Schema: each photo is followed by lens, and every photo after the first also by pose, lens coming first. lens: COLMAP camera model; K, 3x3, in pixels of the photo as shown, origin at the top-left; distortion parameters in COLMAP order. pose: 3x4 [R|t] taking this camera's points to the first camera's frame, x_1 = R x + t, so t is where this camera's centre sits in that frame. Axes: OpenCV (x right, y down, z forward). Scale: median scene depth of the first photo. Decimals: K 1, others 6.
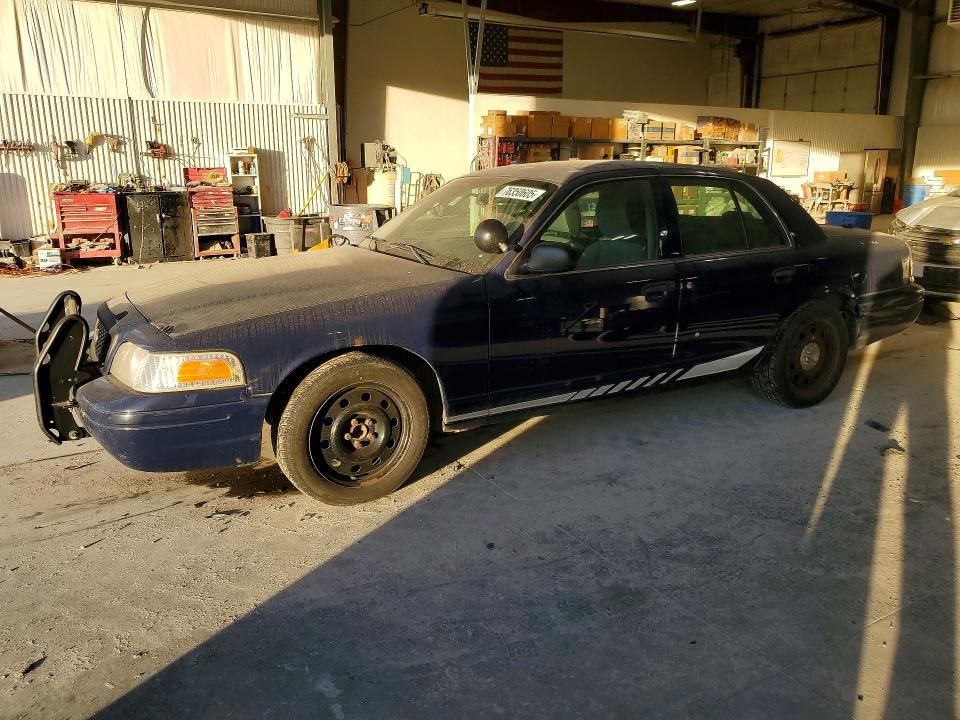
lens RADIAL K [[774.0, 0, 480.0], [0, 774.0, 360.0], [0, 0, 1]] dist [0.003633, 0.001691]
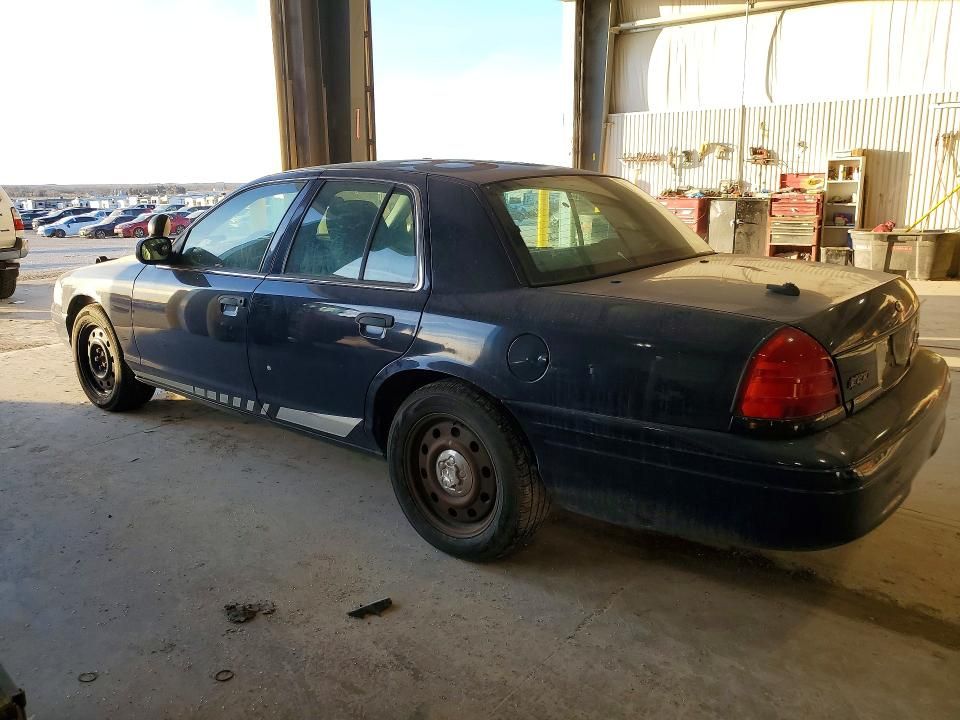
lens RADIAL K [[774.0, 0, 480.0], [0, 774.0, 360.0], [0, 0, 1]] dist [0.003633, 0.001691]
pose [[0.318589, 0.210439, -0.924238, 0.440456], [-0.223689, 0.964197, 0.142430, -0.079257], [0.921121, 0.161366, 0.354256, 0.356937]]
